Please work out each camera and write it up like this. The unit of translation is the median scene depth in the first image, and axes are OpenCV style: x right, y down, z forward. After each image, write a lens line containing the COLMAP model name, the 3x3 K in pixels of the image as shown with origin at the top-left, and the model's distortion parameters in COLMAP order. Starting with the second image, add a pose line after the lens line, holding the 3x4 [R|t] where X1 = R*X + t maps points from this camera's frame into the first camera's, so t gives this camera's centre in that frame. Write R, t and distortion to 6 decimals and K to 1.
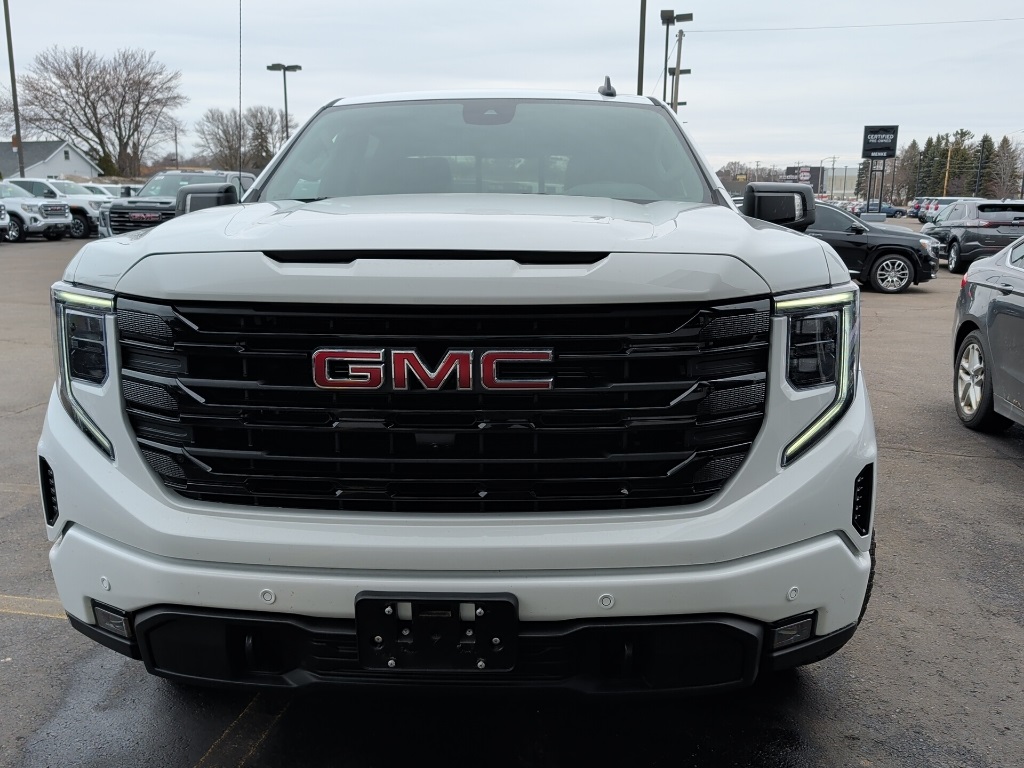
lens RADIAL K [[861.1, 0, 512.0], [0, 861.1, 384.0], [0, 0, 1]] dist [0.080873, -0.149667]
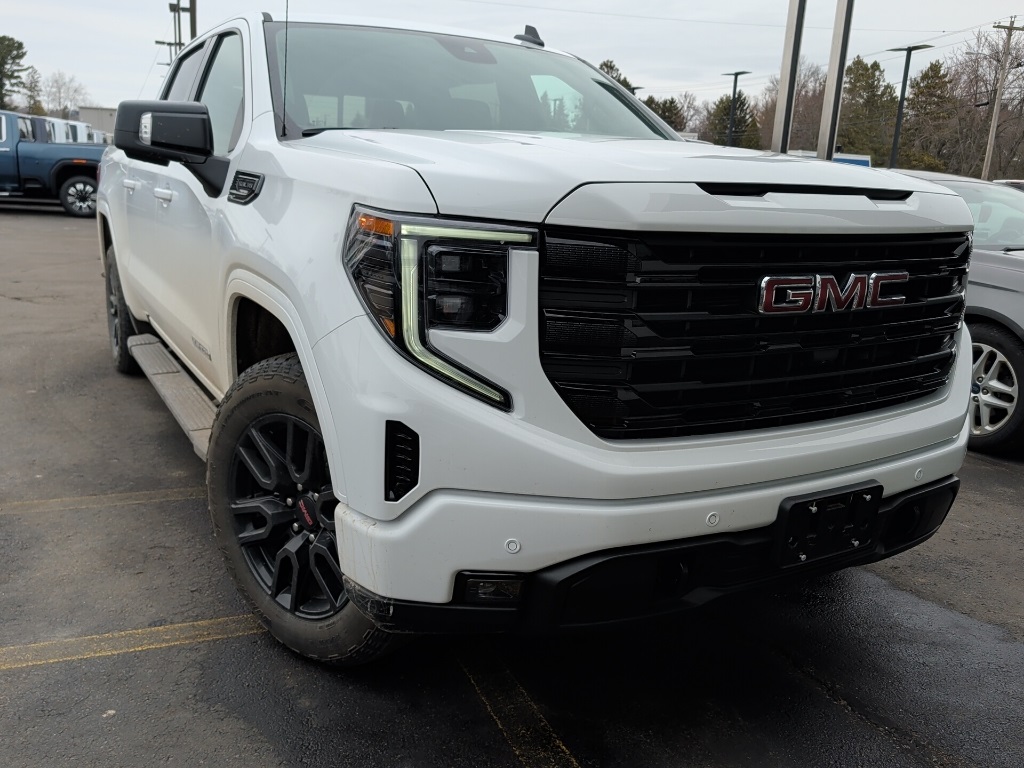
lens RADIAL K [[861.1, 0, 512.0], [0, 861.1, 384.0], [0, 0, 1]] dist [0.080873, -0.149667]
pose [[0.842196, -0.092474, 0.531182, -1.029243], [0.064791, 0.995401, 0.070563, -0.005093], [-0.535264, -0.025012, 0.844314, 0.257332]]
